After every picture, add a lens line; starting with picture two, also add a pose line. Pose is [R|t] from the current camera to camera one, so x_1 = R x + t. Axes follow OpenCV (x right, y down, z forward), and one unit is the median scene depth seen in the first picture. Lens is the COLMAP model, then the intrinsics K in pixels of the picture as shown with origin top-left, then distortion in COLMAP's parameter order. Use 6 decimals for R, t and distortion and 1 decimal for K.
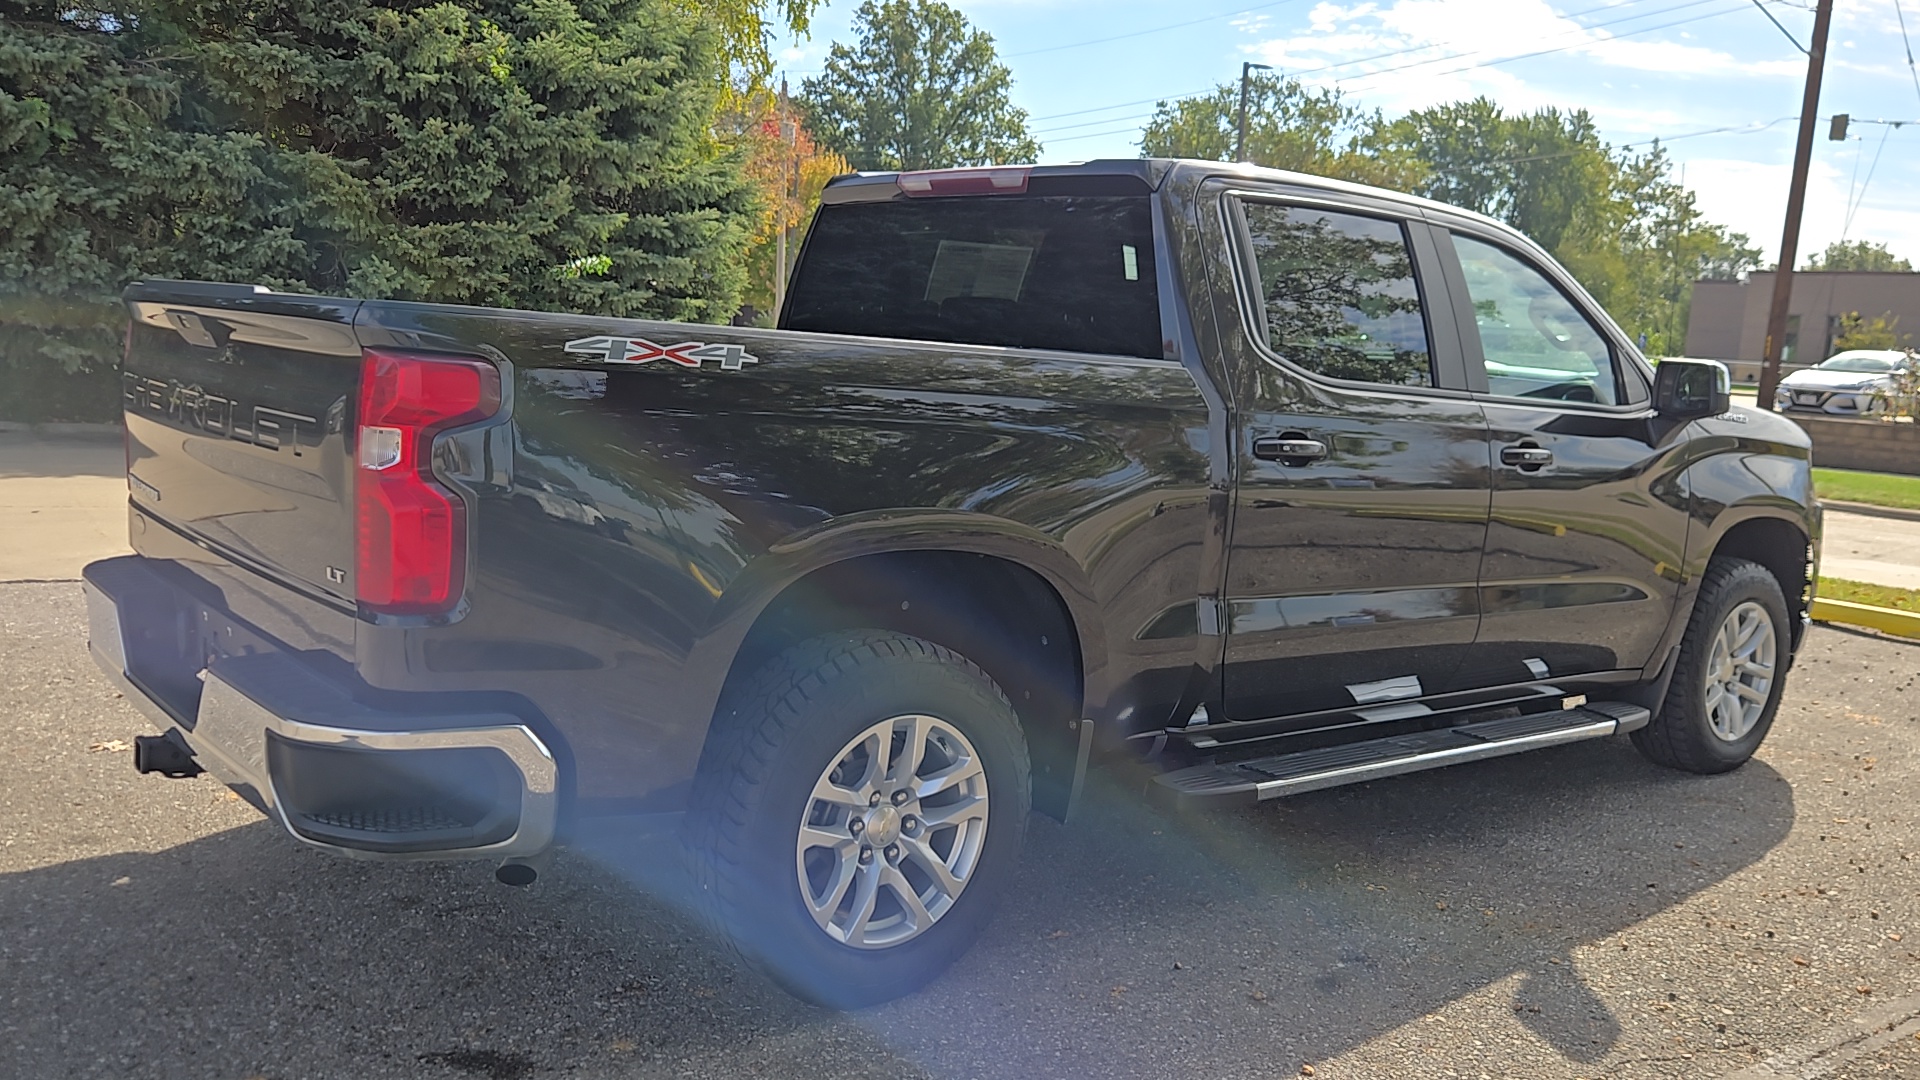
lens RADIAL K [[1579.6, 0, 960.0], [0, 1579.6, 540.0], [0, 0, 1]] dist [0.016545, -0.011644]
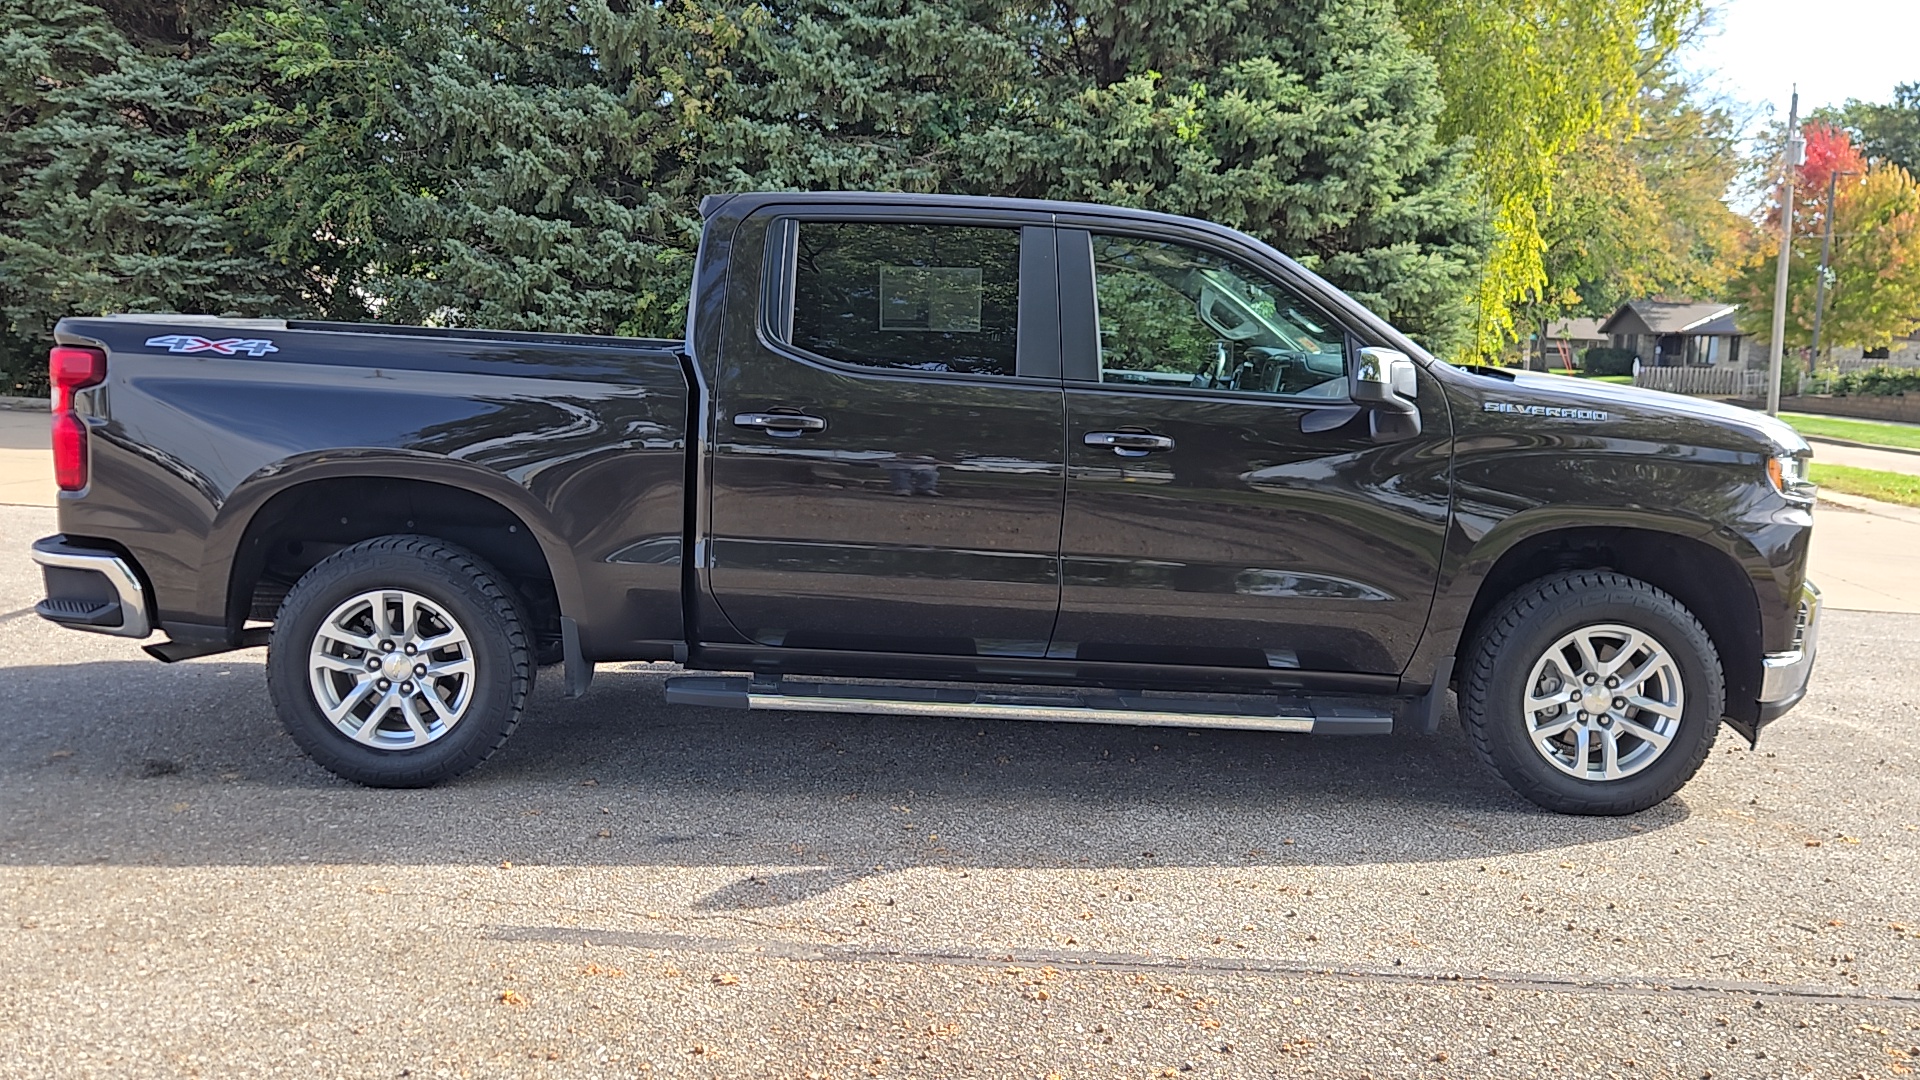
lens RADIAL K [[1605.6, 0, 954.9], [0, 1605.6, 538.9], [0, 0, 1]] dist [0.005320, -0.006448]
pose [[0.800598, 0.044263, -0.597564, 0.292697], [-0.064962, 0.997801, -0.013125, 0.012051], [0.595669, 0.049327, 0.801714, 0.029466]]
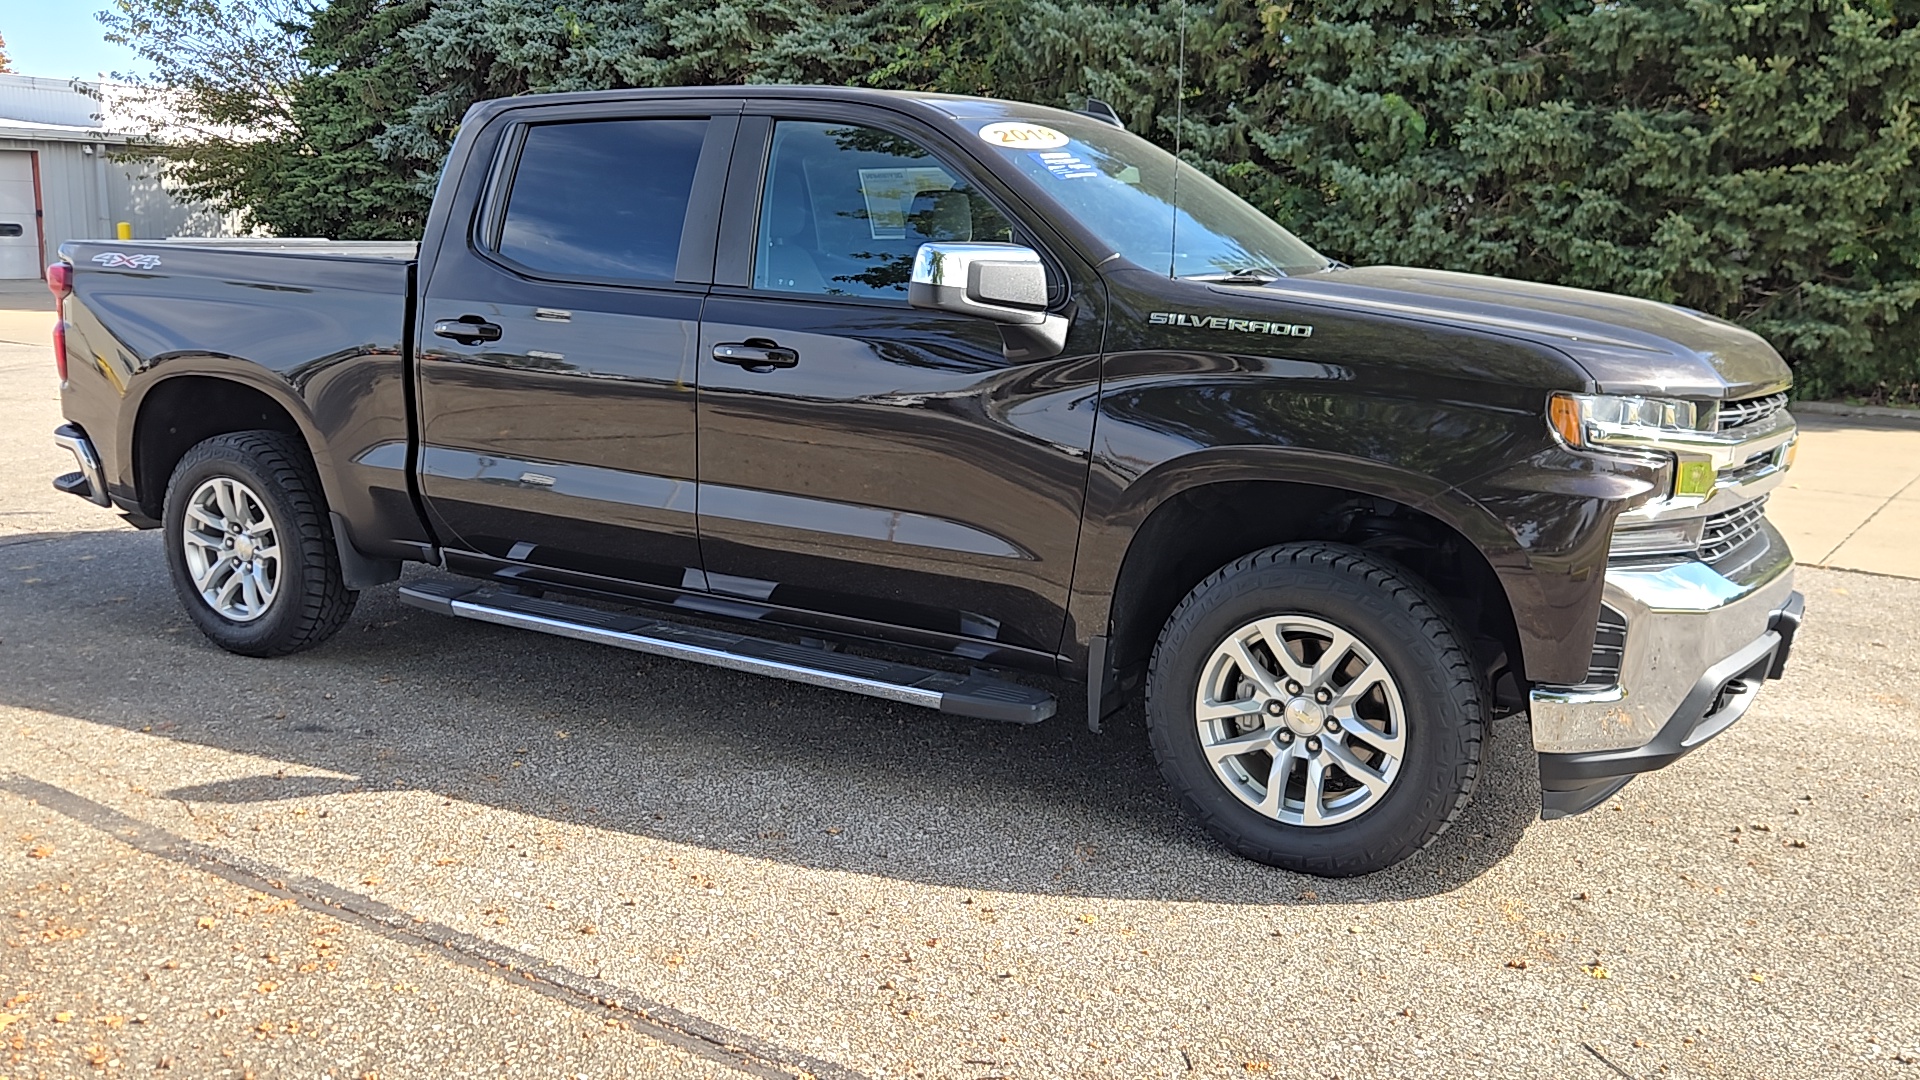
lens RADIAL K [[1601.4, 0, 956.0], [0, 1601.4, 534.0], [0, 0, 1]] dist [0.007307, -0.004190]
pose [[0.377219, 0.114154, -0.919062, 0.413108], [-0.112770, 0.990652, 0.076761, -0.009882], [0.919233, 0.074686, 0.386566, 0.245835]]
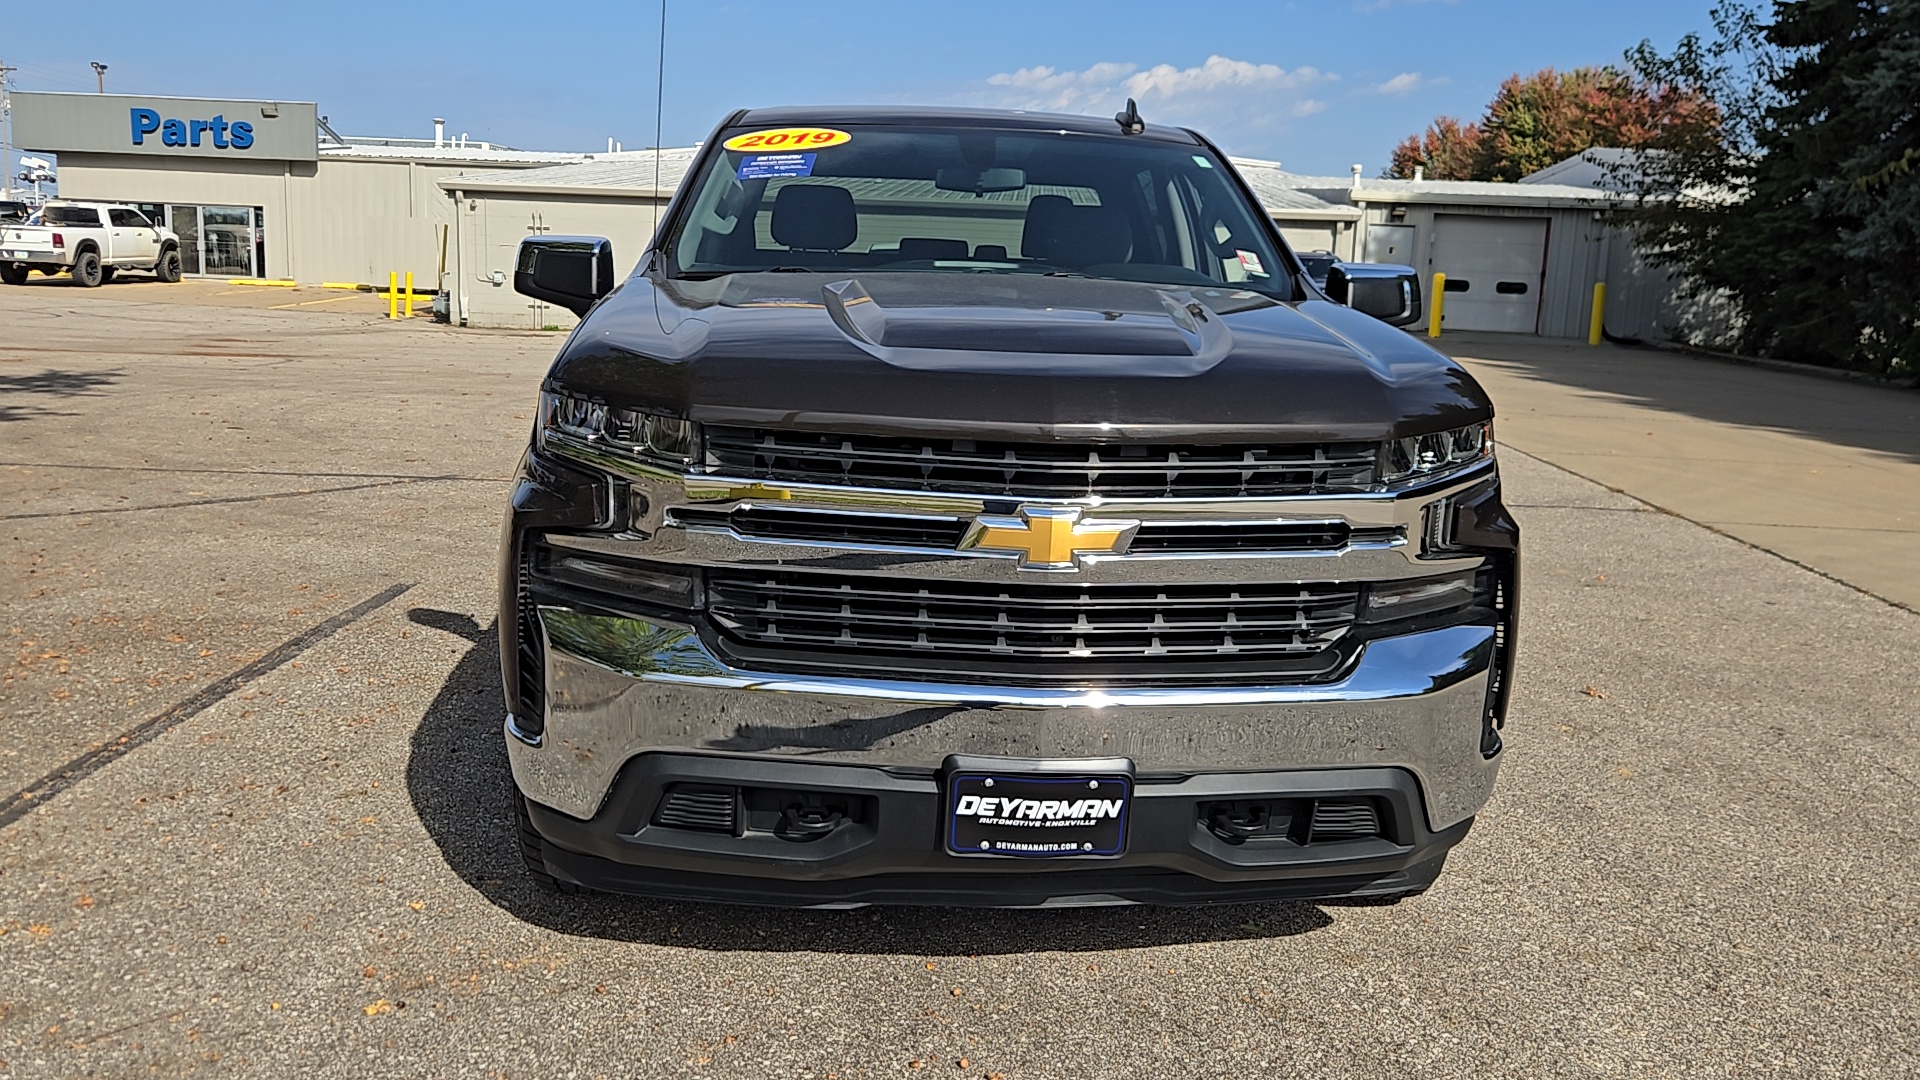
lens RADIAL K [[1605.6, 0, 954.9], [0, 1605.6, 538.9], [0, 0, 1]] dist [0.005320, -0.006448]
pose [[-0.572262, 0.057617, -0.818045, 0.369663], [-0.177377, 0.965219, 0.192066, -0.054894], [0.800658, 0.255015, -0.542138, 0.588314]]
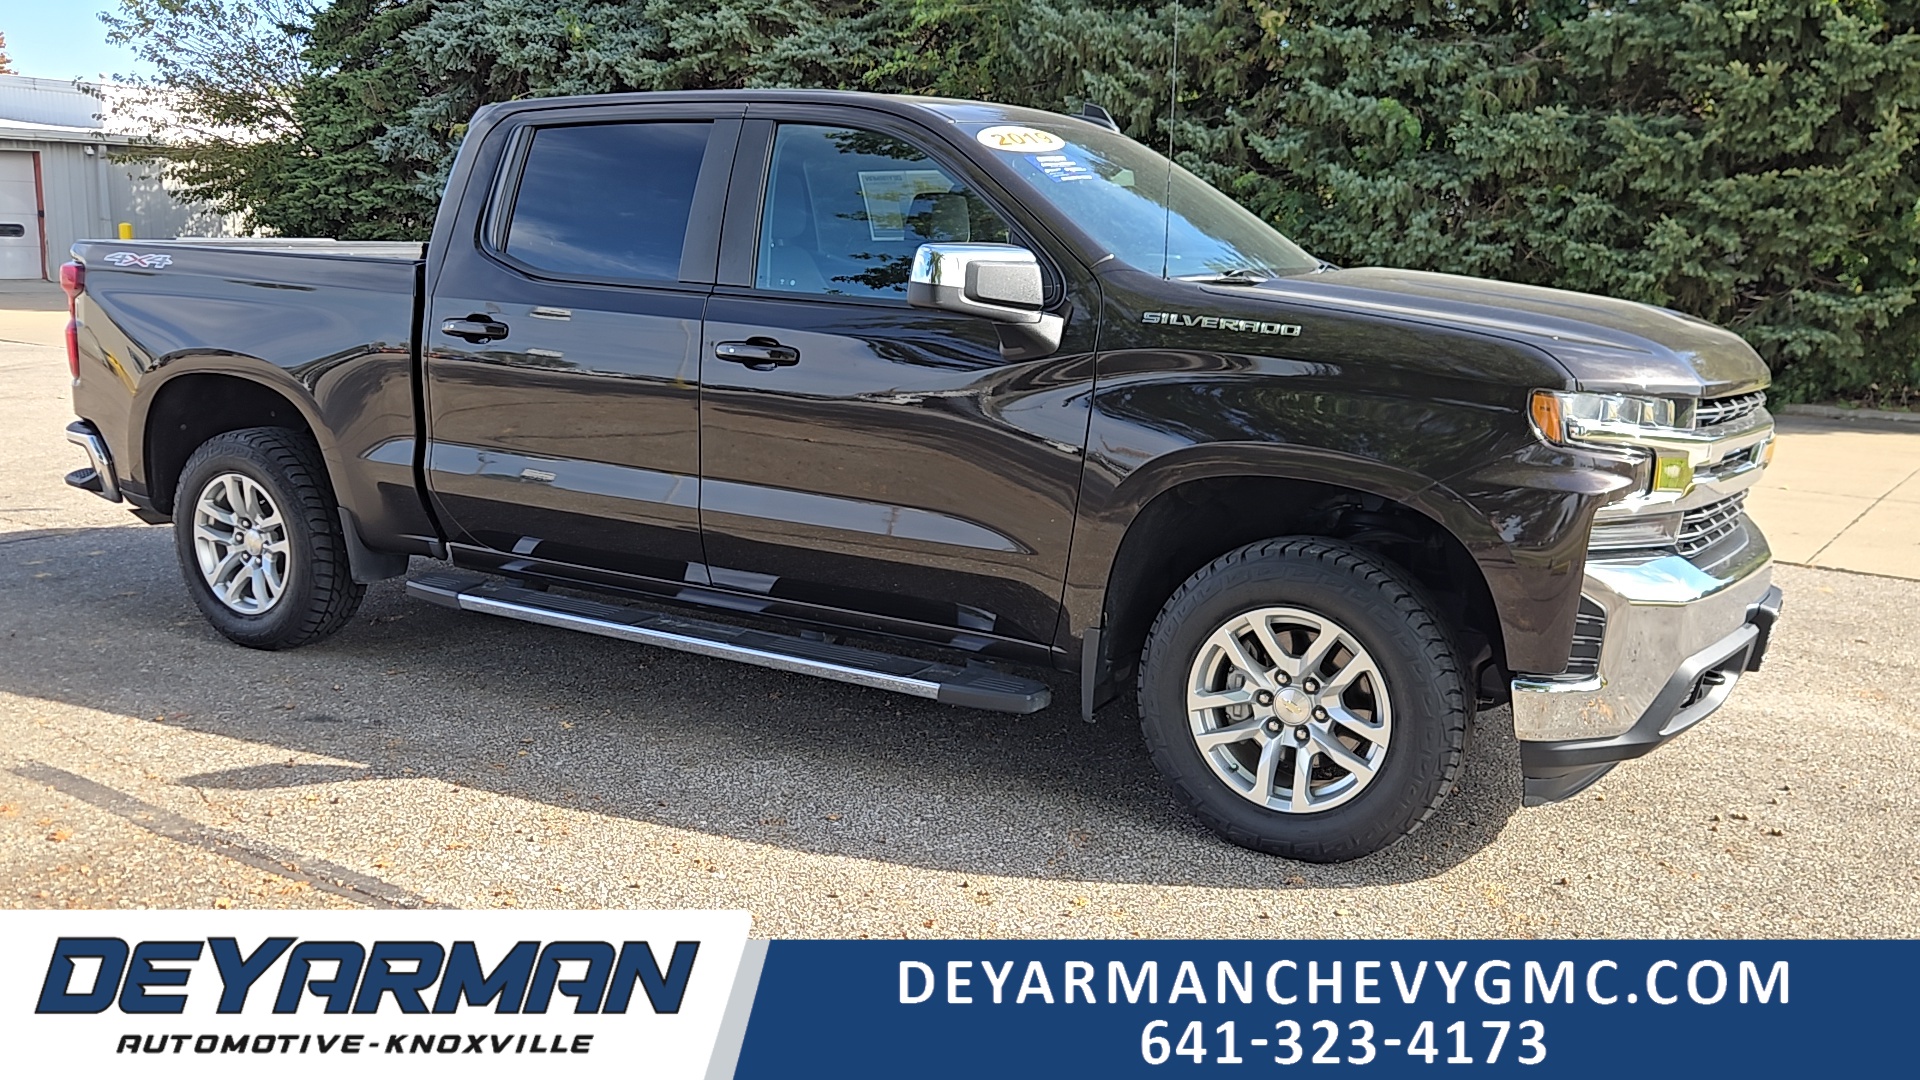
lens RADIAL K [[1601.4, 0, 956.0], [0, 1601.4, 534.0], [0, 0, 1]] dist [0.007307, -0.004190]
pose [[0.377871, 0.113470, -0.918879, 0.419456], [-0.114660, 0.990557, 0.075170, -0.008906], [0.918731, 0.076954, 0.387313, 0.243597]]
